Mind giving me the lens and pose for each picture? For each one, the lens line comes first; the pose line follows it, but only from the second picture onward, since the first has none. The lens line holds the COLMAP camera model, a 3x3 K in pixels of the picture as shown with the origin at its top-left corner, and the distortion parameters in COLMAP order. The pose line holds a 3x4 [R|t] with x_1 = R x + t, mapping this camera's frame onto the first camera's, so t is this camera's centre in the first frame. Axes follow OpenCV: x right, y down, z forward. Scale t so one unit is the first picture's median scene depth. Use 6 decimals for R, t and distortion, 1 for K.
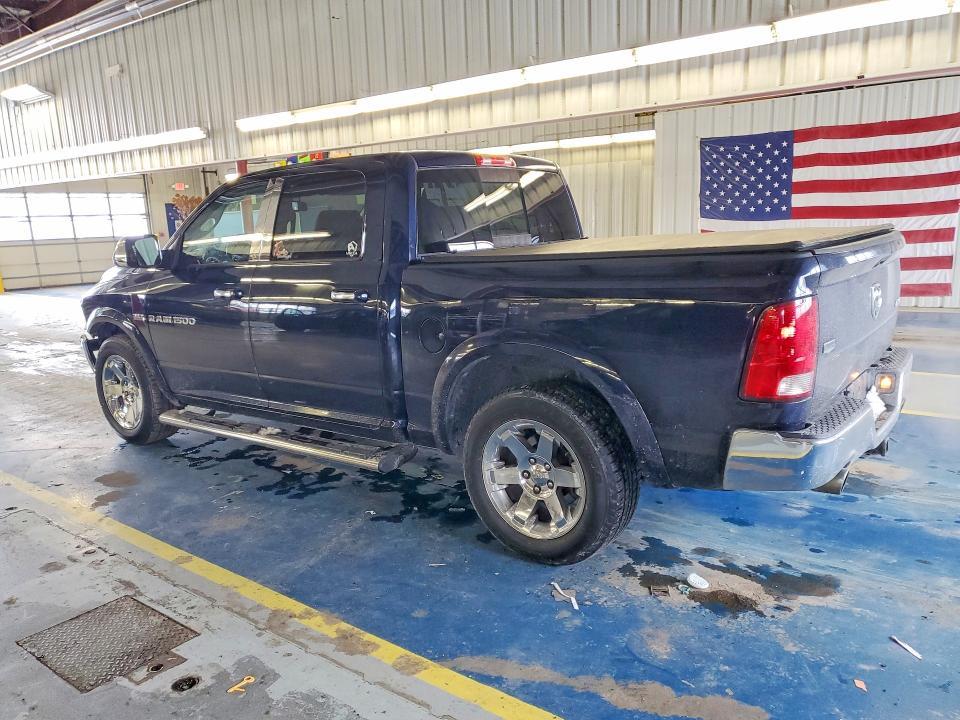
lens RADIAL K [[752.4, 0, 480.0], [0, 752.4, 360.0], [0, 0, 1]] dist [0.012326, -0.000438]
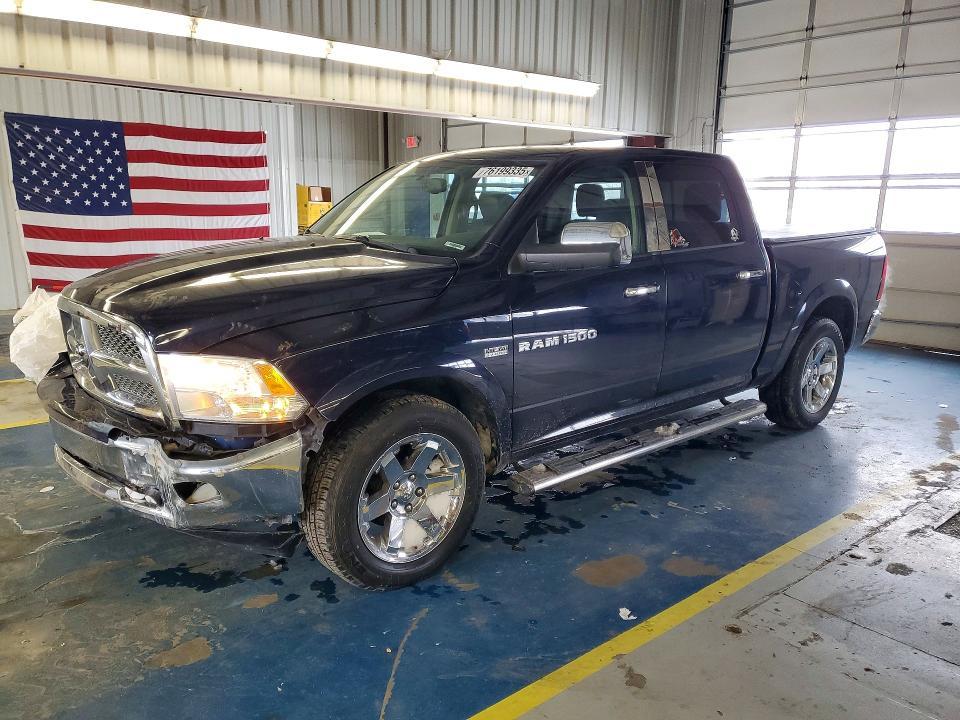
lens RADIAL K [[752.4, 0, 480.0], [0, 752.4, 360.0], [0, 0, 1]] dist [0.012326, -0.000438]
pose [[0.197050, -0.160372, 0.967188, -0.509964], [0.161786, 0.978324, 0.129257, -0.063167], [-0.966952, 0.131007, 0.218725, 0.418067]]
